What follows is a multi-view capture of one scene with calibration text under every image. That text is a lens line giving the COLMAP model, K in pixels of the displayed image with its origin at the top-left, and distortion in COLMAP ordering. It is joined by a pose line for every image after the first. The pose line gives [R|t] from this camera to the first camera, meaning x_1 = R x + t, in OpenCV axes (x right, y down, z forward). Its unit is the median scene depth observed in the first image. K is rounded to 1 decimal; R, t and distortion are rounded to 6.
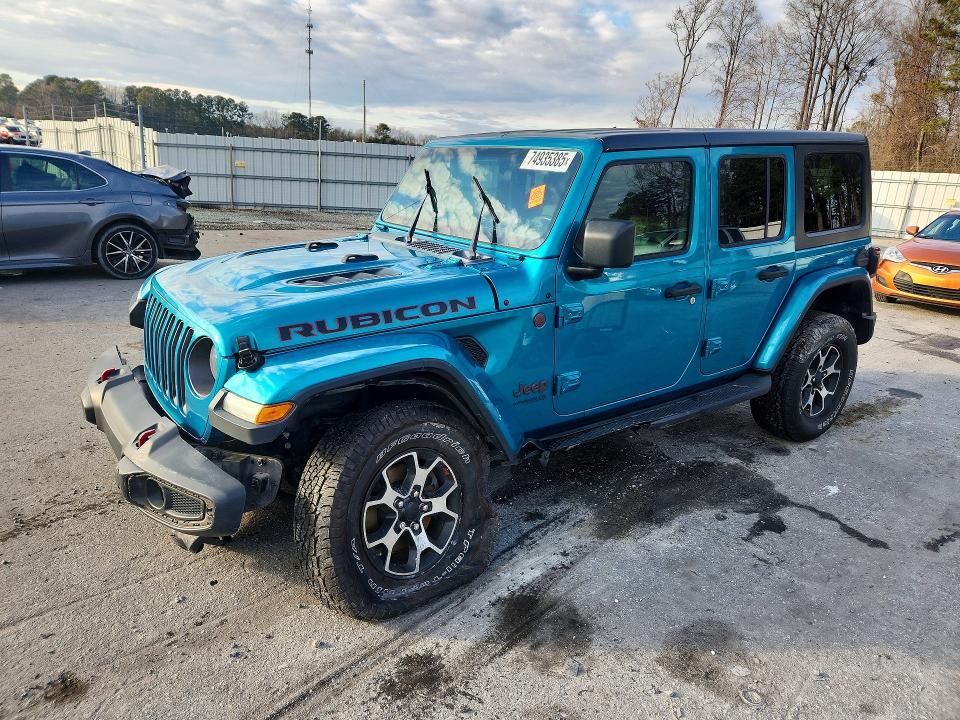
lens RADIAL K [[714.6, 0, 457.5], [0, 714.6, 363.6], [0, 0, 1]] dist [0.061698, -0.054970]
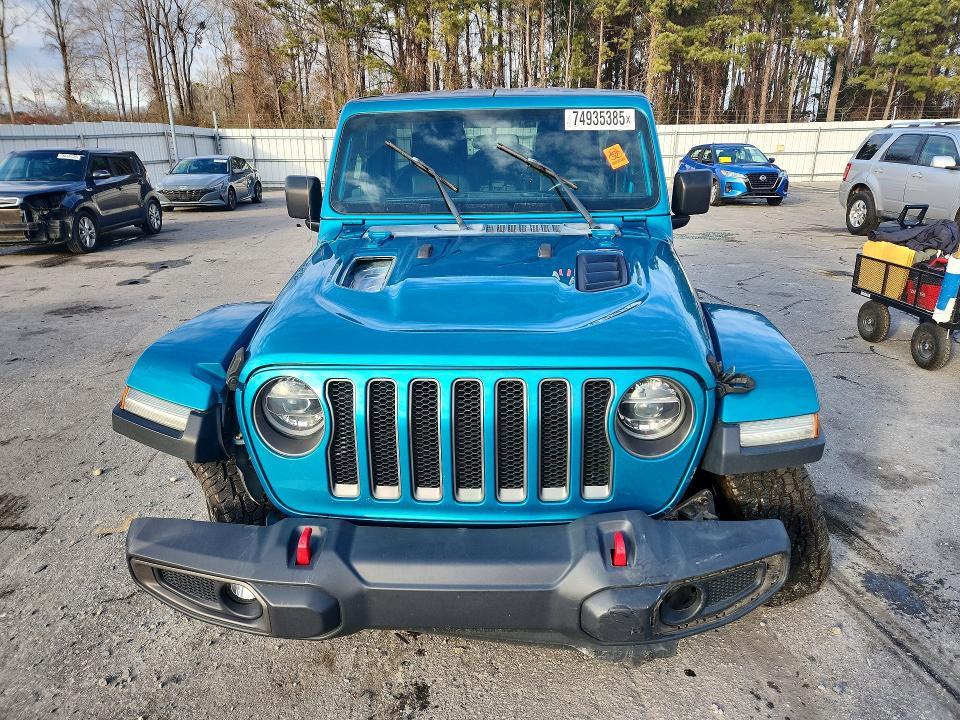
lens RADIAL K [[714.6, 0, 457.5], [0, 714.6, 363.6], [0, 0, 1]] dist [0.061698, -0.054970]
pose [[0.556574, -0.301579, 0.774128, -1.100547], [0.264386, 0.947643, 0.179090, -0.251367], [-0.787607, 0.104992, 0.607167, 0.760839]]
